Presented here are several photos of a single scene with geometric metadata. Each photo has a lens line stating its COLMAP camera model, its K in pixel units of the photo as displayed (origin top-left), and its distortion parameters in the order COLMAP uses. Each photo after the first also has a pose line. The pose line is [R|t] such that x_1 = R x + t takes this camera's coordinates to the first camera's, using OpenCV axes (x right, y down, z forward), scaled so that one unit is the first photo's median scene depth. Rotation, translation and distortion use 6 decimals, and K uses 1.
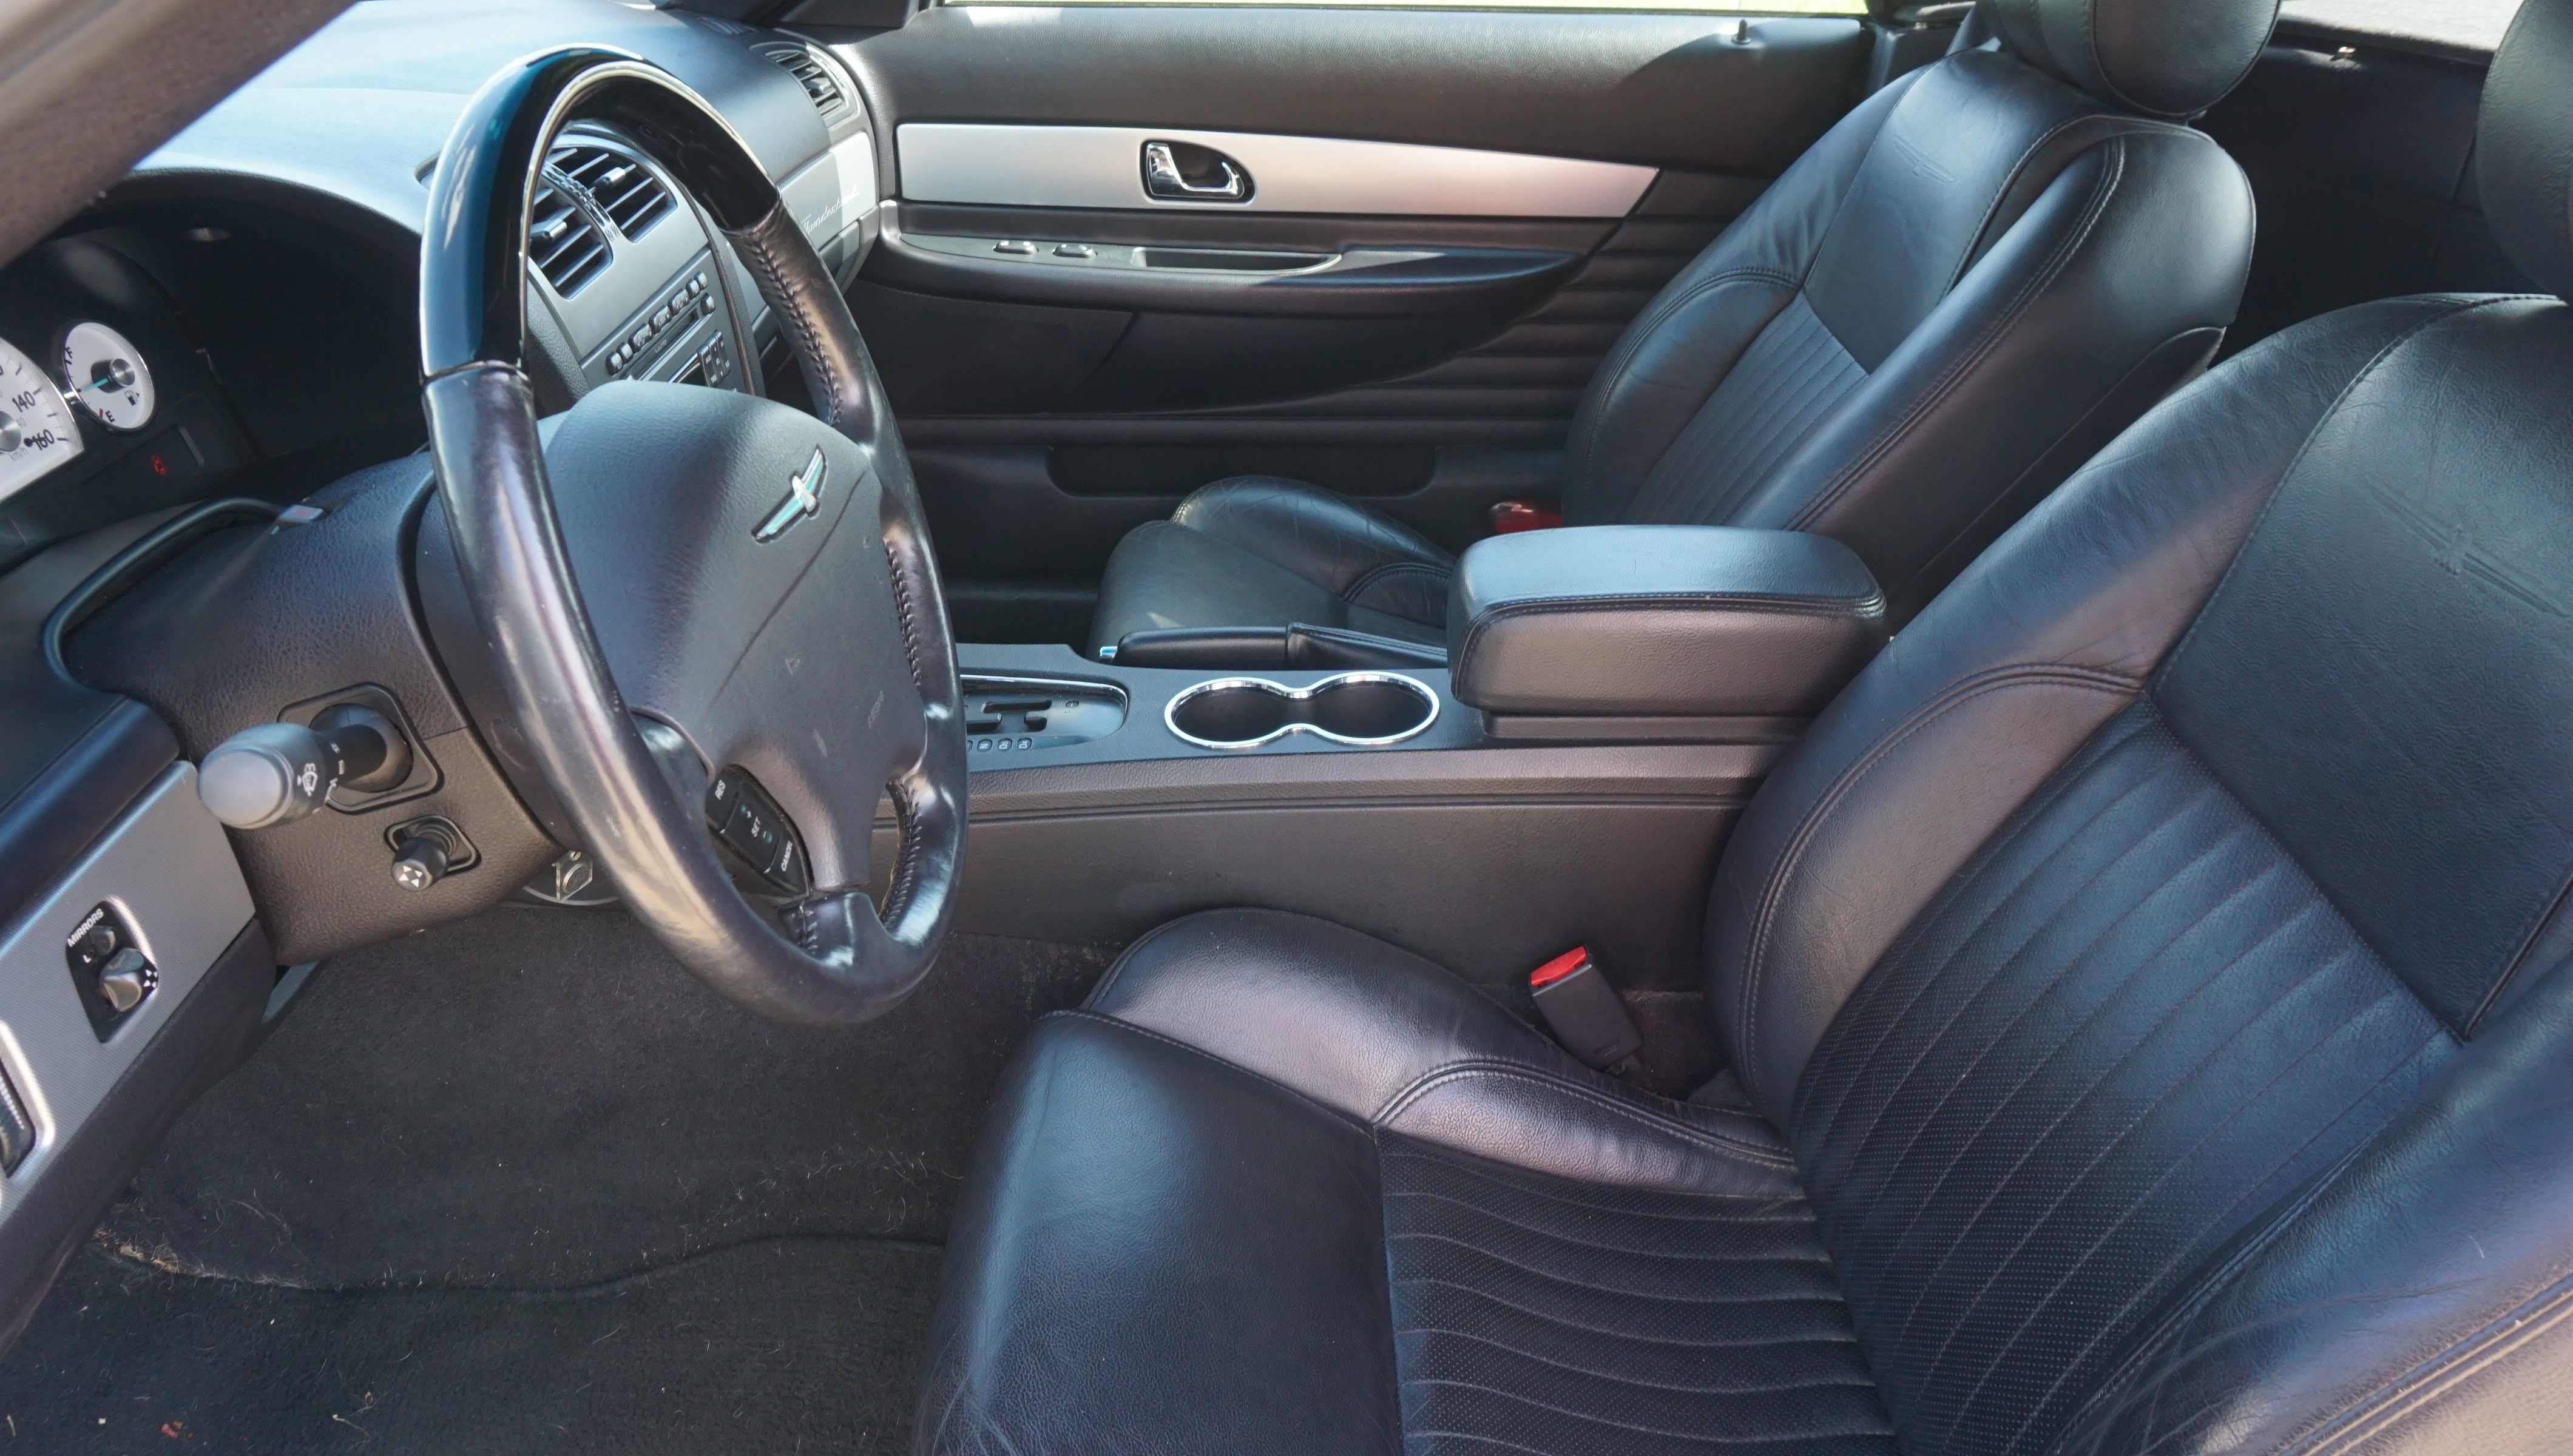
lens RADIAL K [[1703.1, 0, 1290.9], [0, 1703.1, 725.0], [0, 0, 1]] dist [-0.057914, 0.038051]
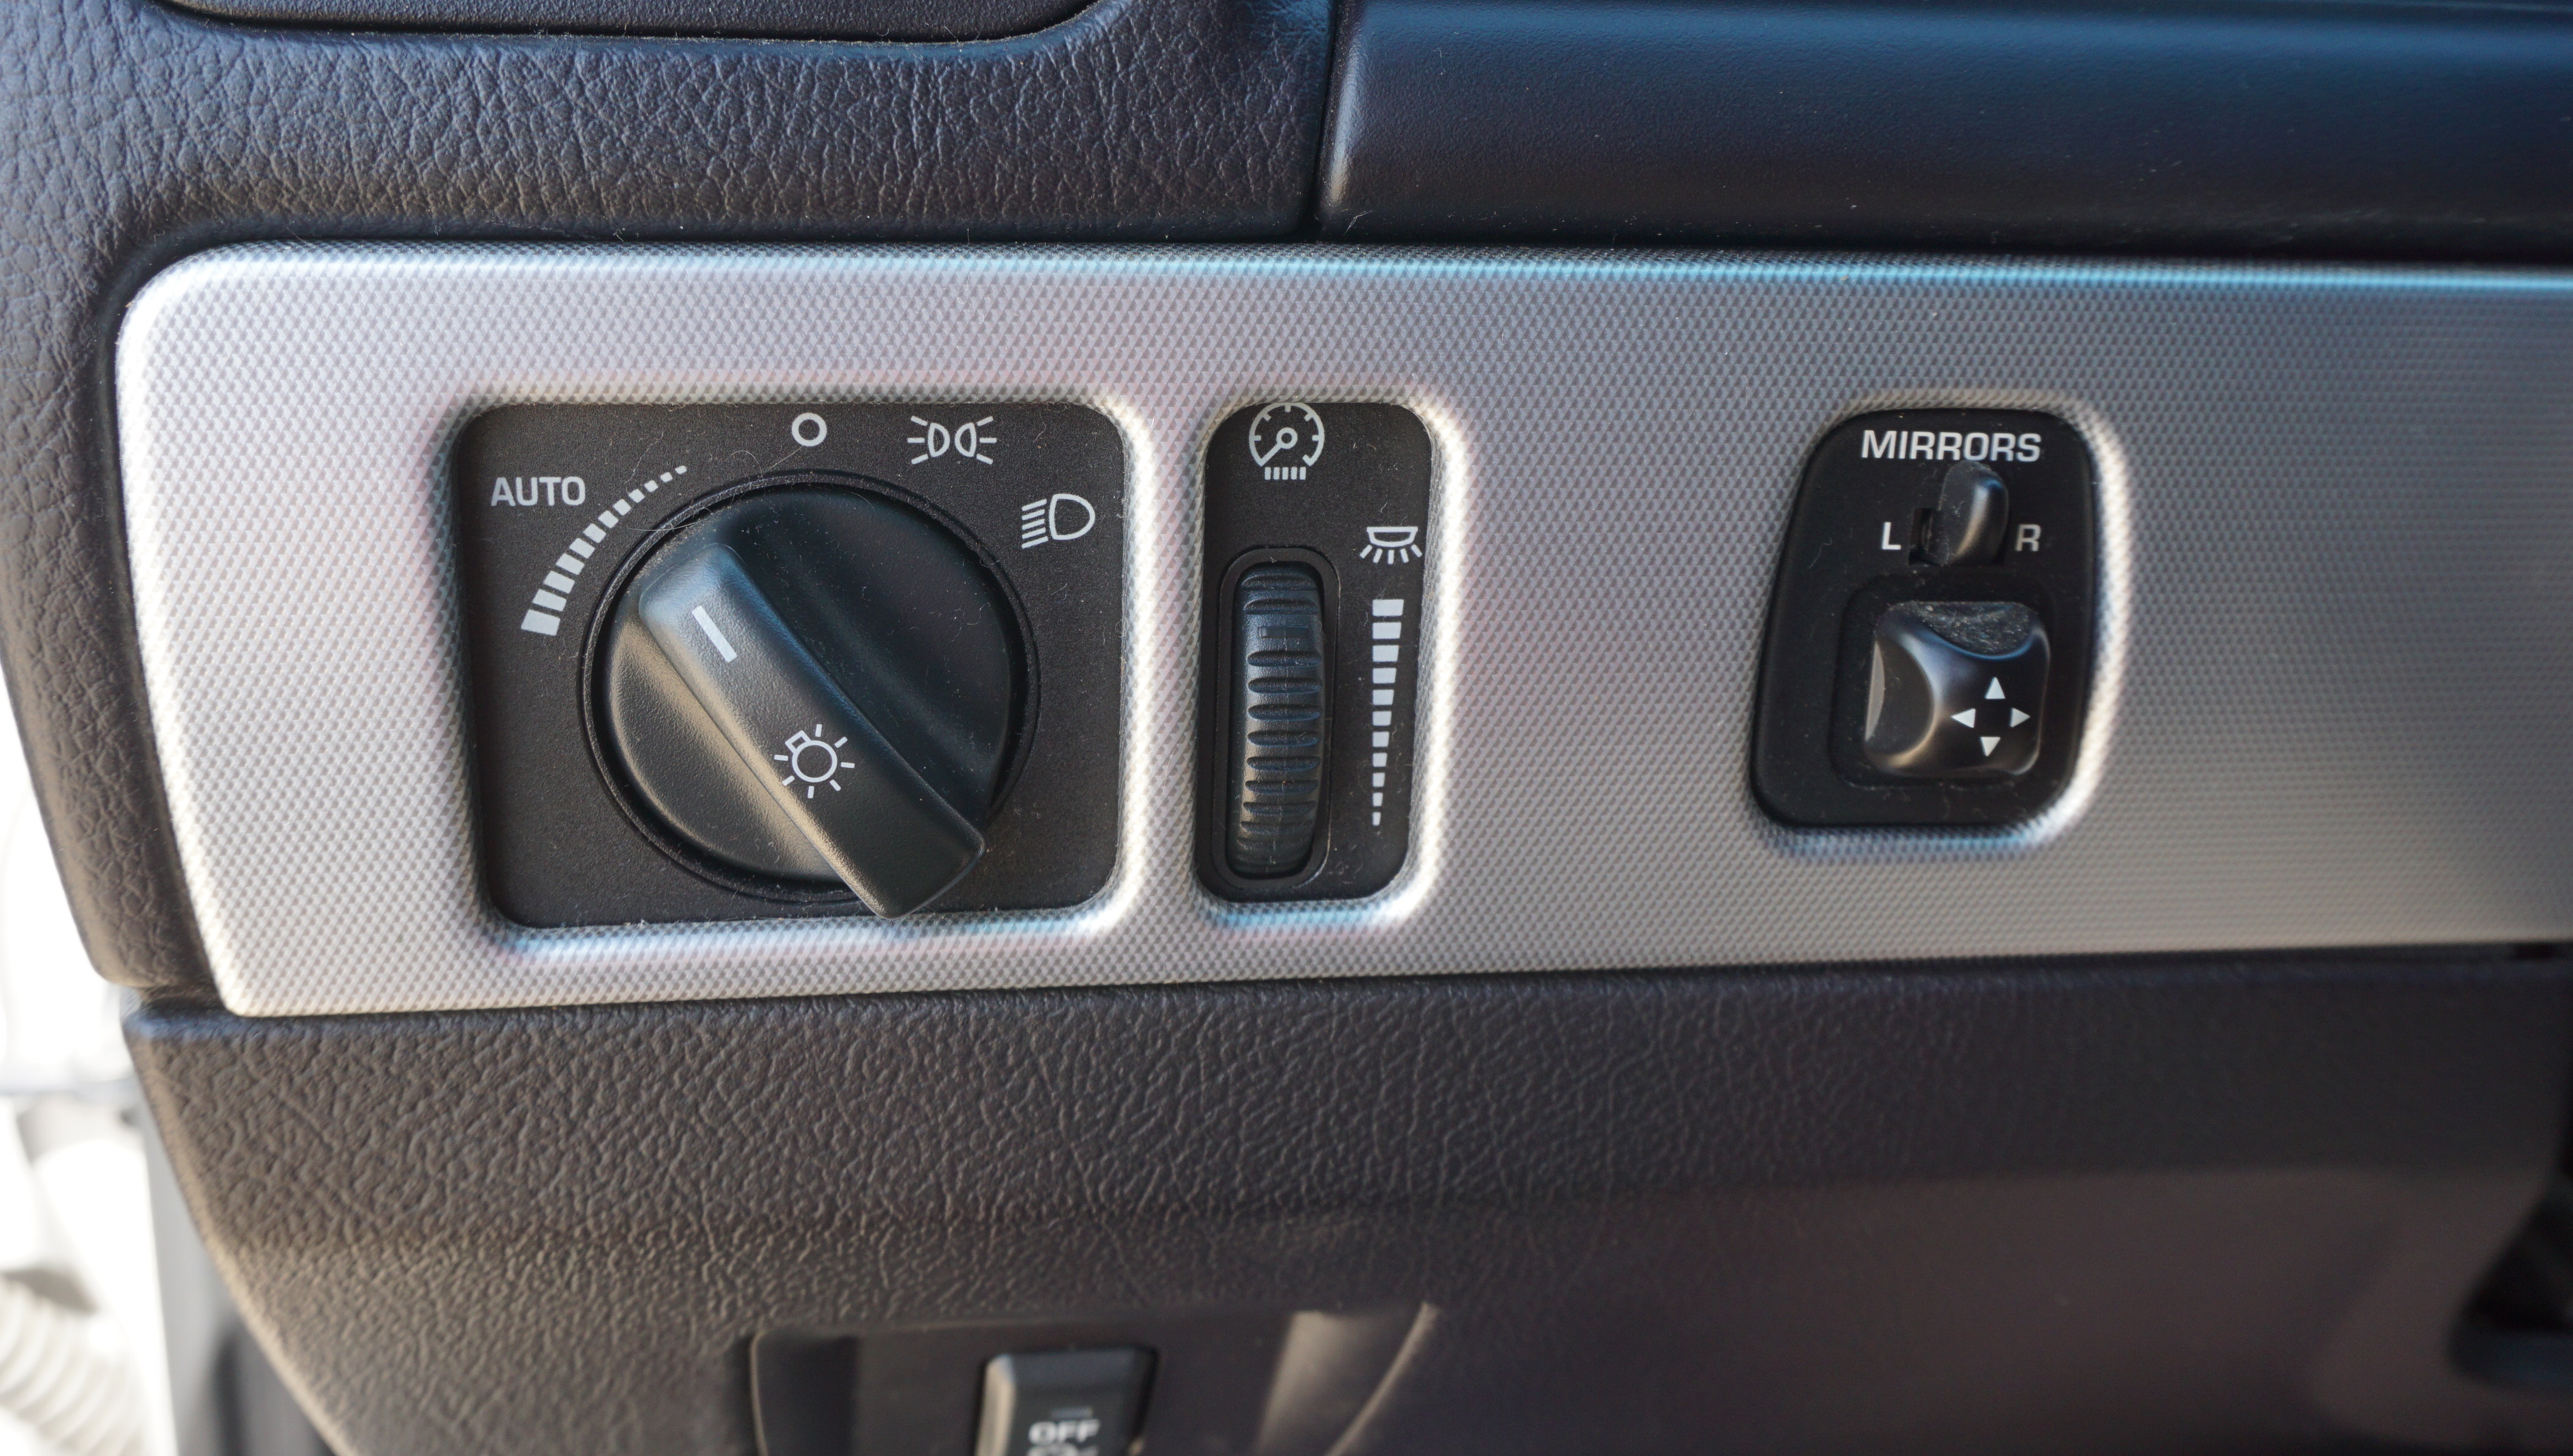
lens RADIAL K [[2375.7, 0, 1280.0], [0, 2375.7, 710.4], [0, 0, 1]] dist [-0.009768, -0.013285]
pose [[0.121968, 0.308943, -0.943227, -0.158695], [-0.531552, 0.822882, 0.200791, 0.066379], [0.838198, 0.476884, 0.264585, 0.390966]]
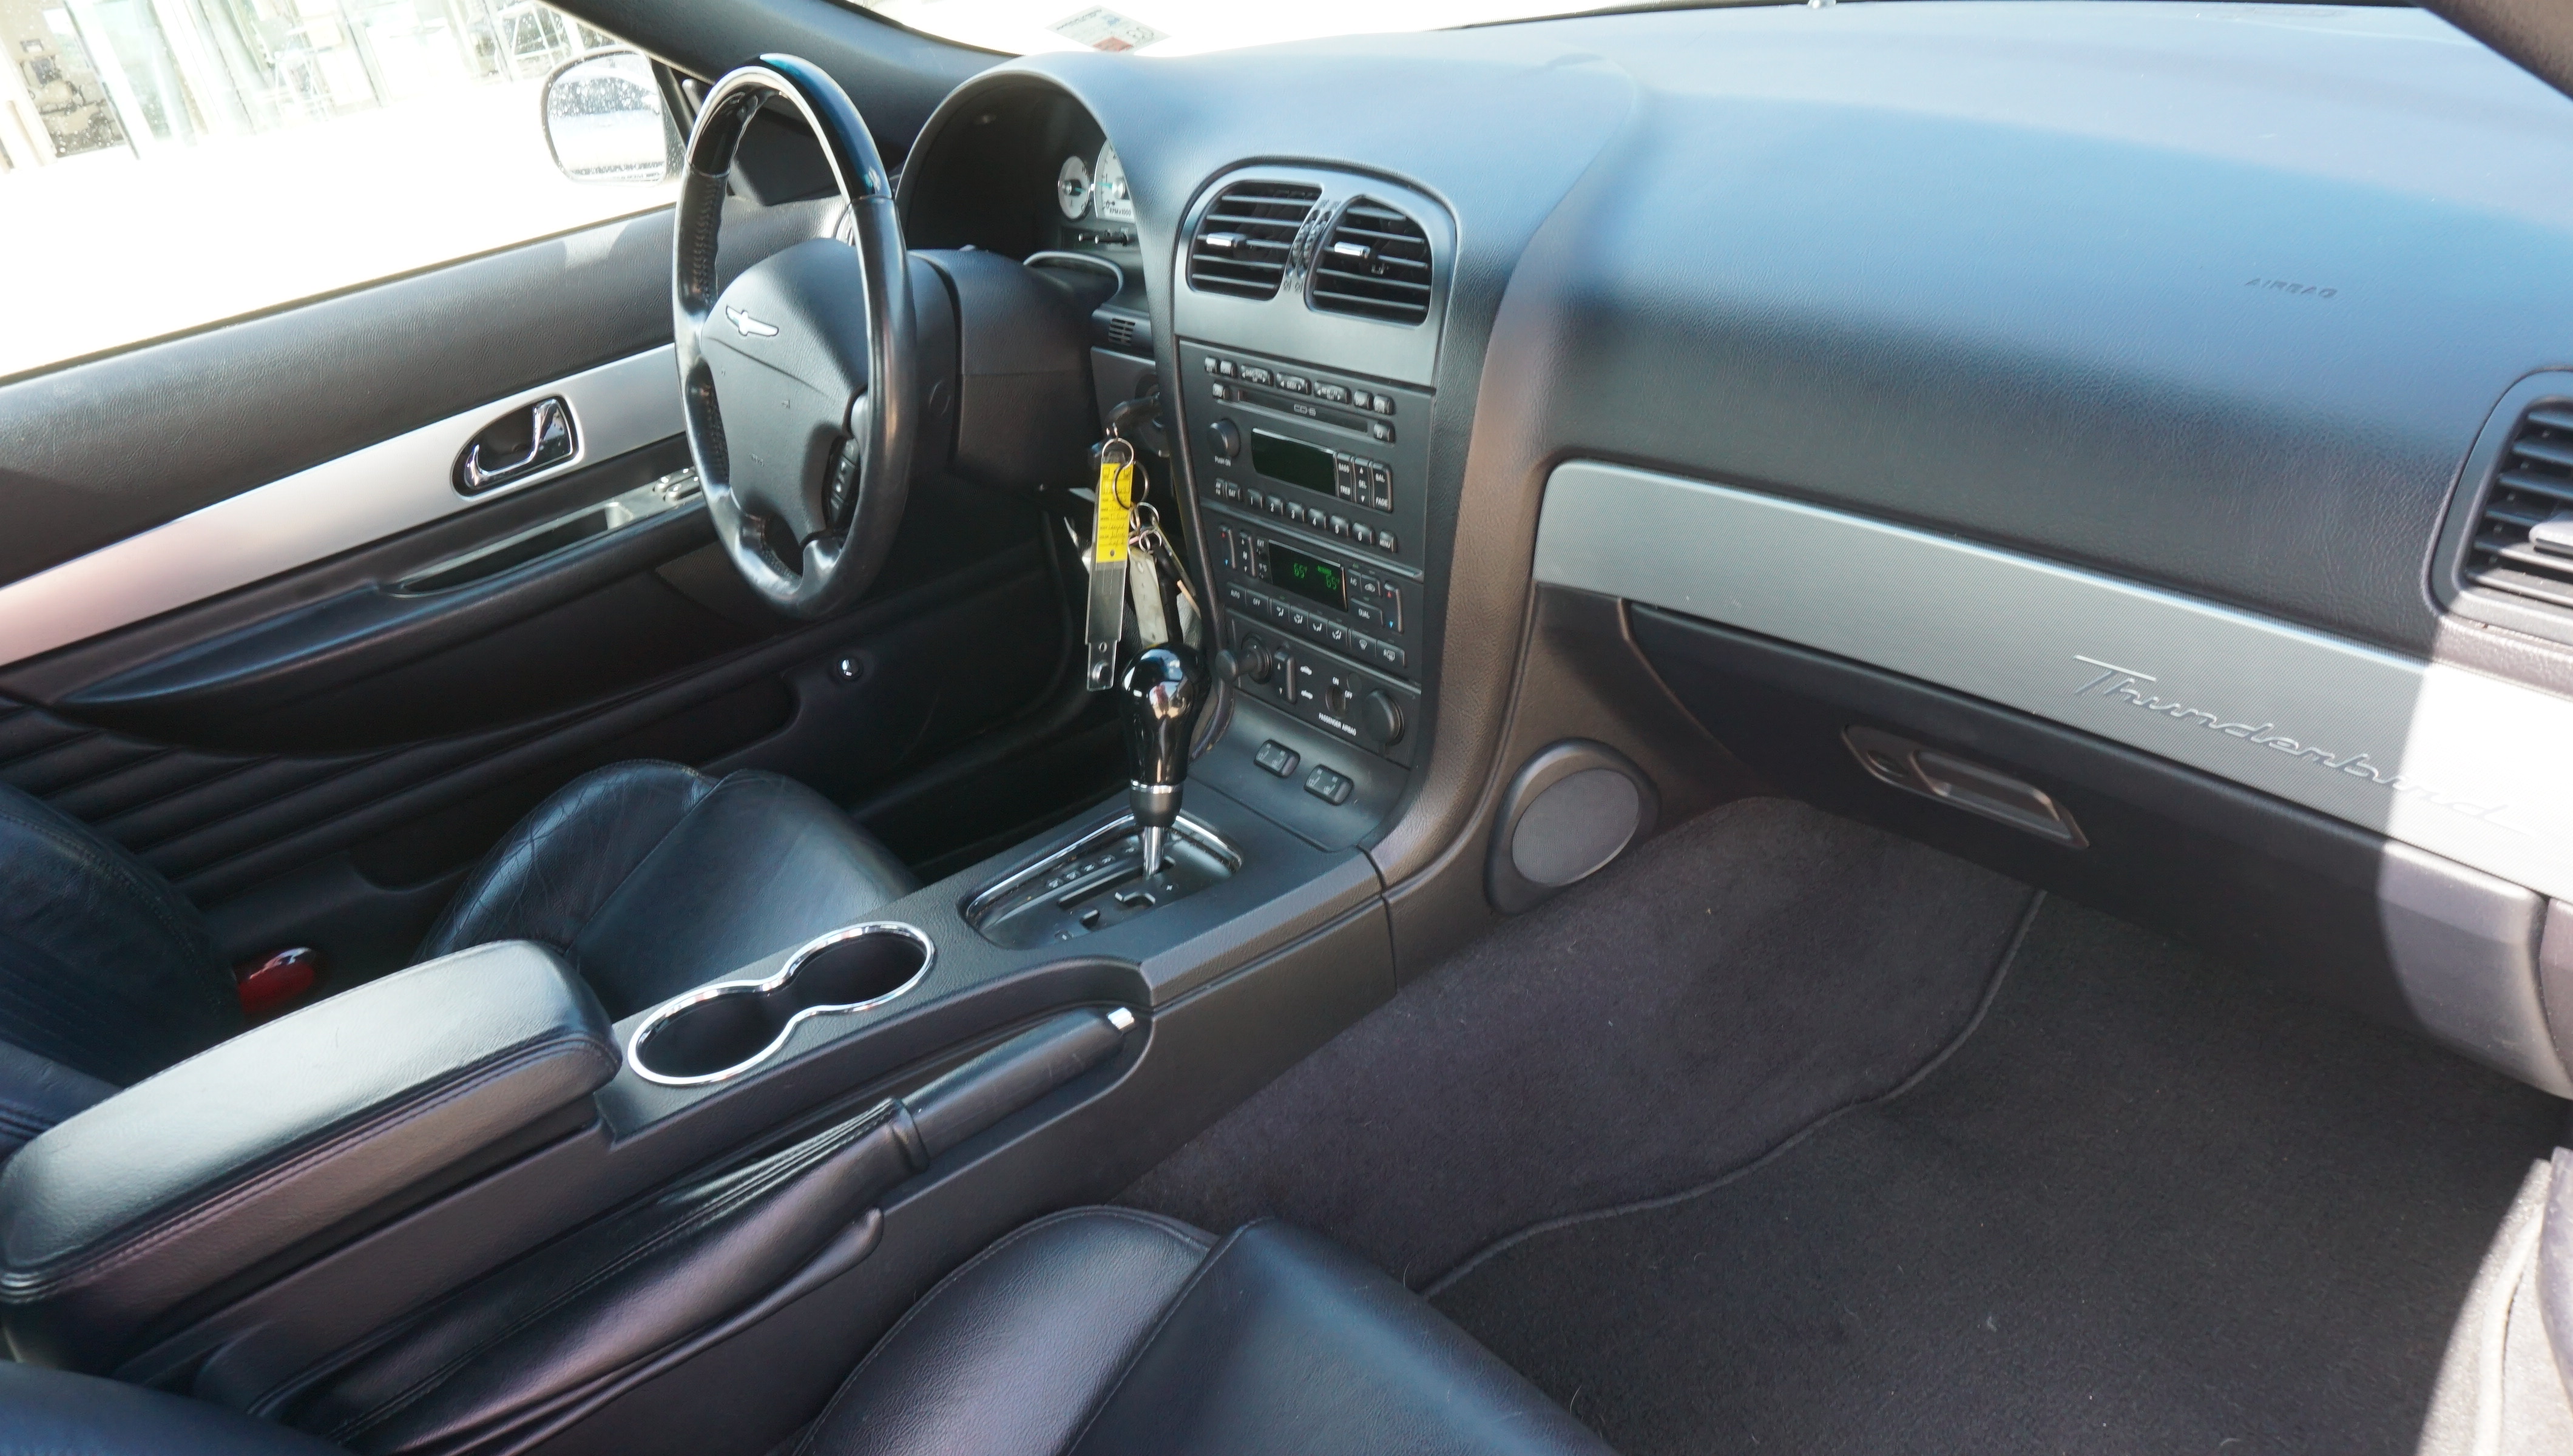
lens RADIAL K [[1703.1, 0, 1290.9], [0, 1703.1, 725.0], [0, 0, 1]] dist [-0.057914, 0.038051]
pose [[-0.787973, 0.386597, -0.479209, 0.157966], [-0.169678, 0.611820, 0.772584, -0.776712], [0.591868, 0.690087, -0.416500, 1.359299]]
